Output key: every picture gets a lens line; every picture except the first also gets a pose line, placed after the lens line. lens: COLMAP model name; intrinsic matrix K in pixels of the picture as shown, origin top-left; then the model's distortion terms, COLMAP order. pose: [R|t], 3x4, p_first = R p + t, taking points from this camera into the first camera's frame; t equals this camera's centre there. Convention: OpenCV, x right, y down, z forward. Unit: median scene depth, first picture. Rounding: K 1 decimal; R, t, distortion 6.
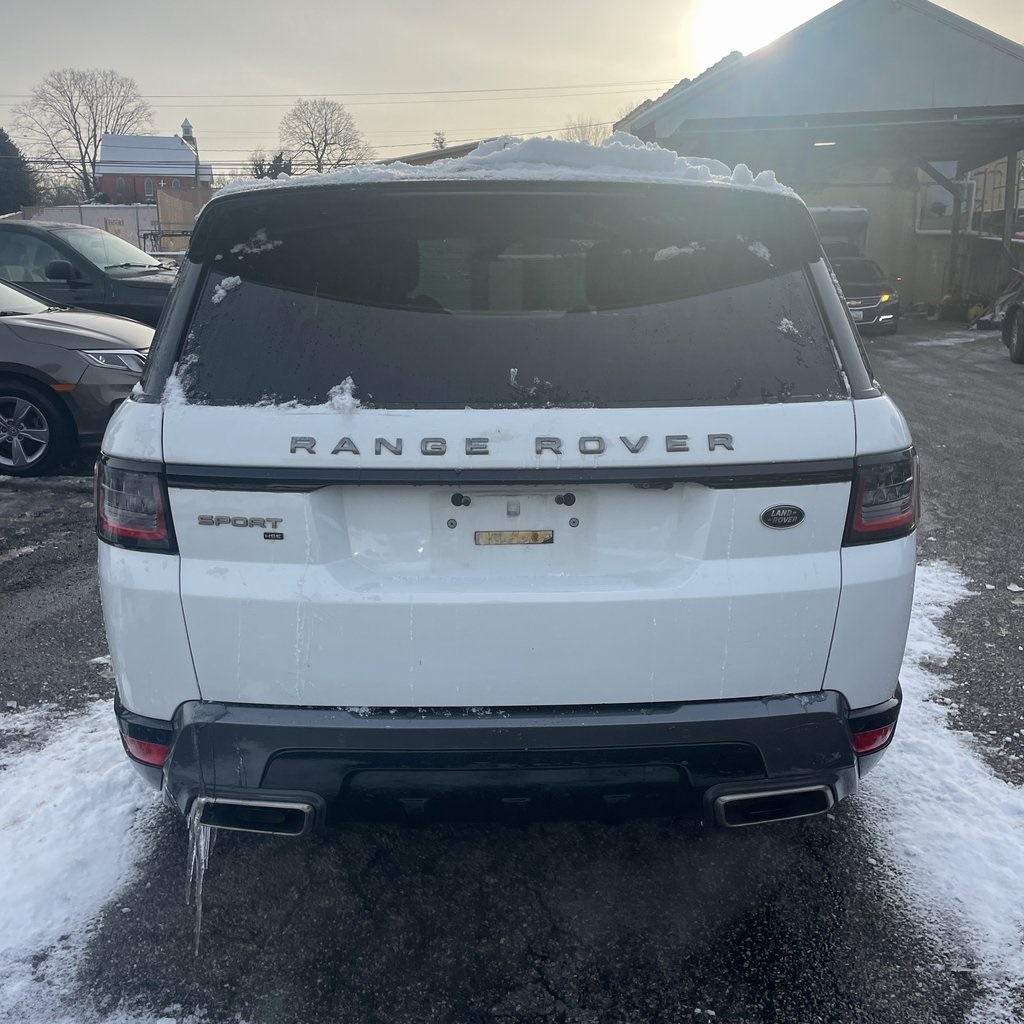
lens RADIAL K [[1006.8, 0, 518.2], [0, 1006.8, 517.4], [0, 0, 1]] dist [0.028751, 0.000000]
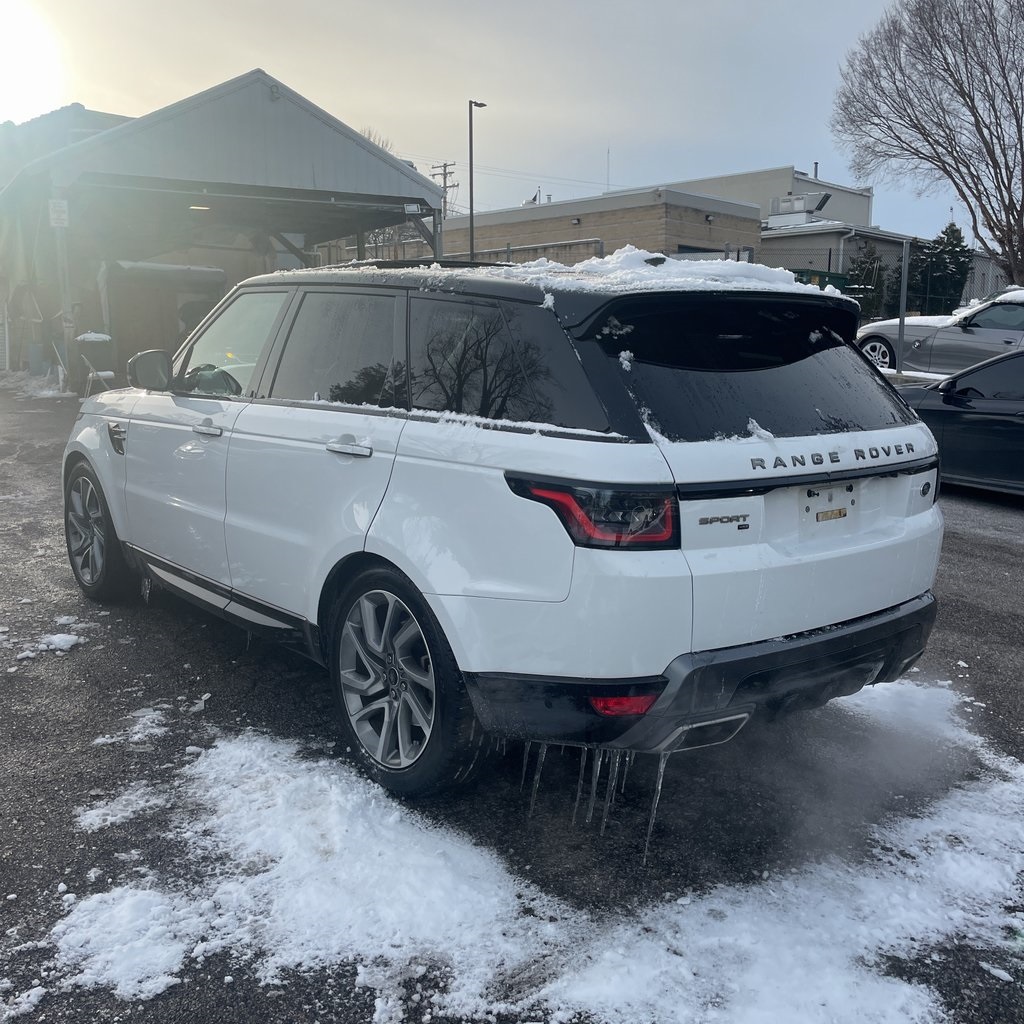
lens RADIAL K [[1006.8, 0, 511.4], [0, 1006.8, 507.6], [0, 0, 1]] dist [0.028751, 0.000000]
pose [[0.801110, -0.085429, 0.592389, -1.359561], [0.121739, 0.992329, -0.021528, -0.018534], [-0.586005, 0.089363, 0.805364, 0.010949]]
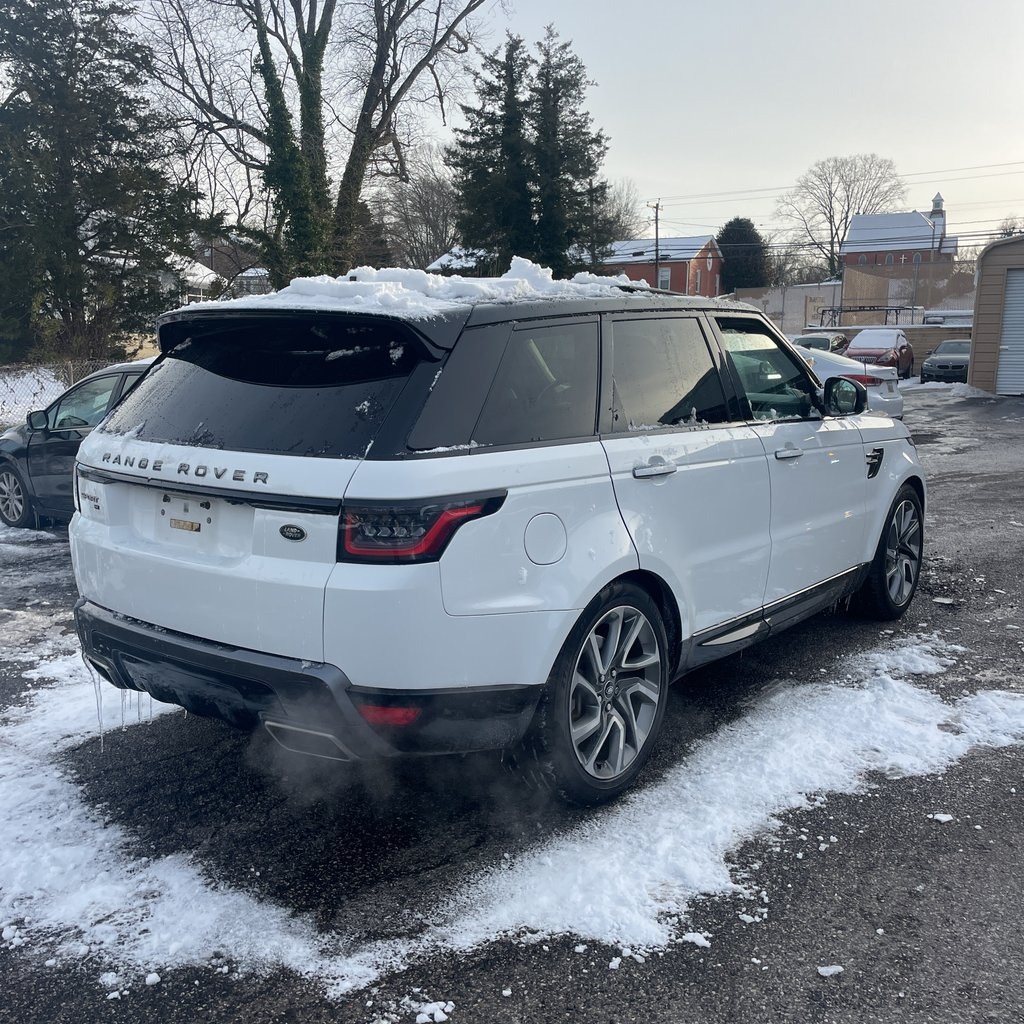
lens RADIAL K [[1006.8, 0, 508.4], [0, 1006.8, 515.6], [0, 0, 1]] dist [0.028751, 0.000000]
pose [[0.775179, 0.113423, -0.621476, 1.418705], [-0.157037, 0.987469, -0.015656, -0.052040], [0.611912, 0.109731, 0.783277, 0.040836]]
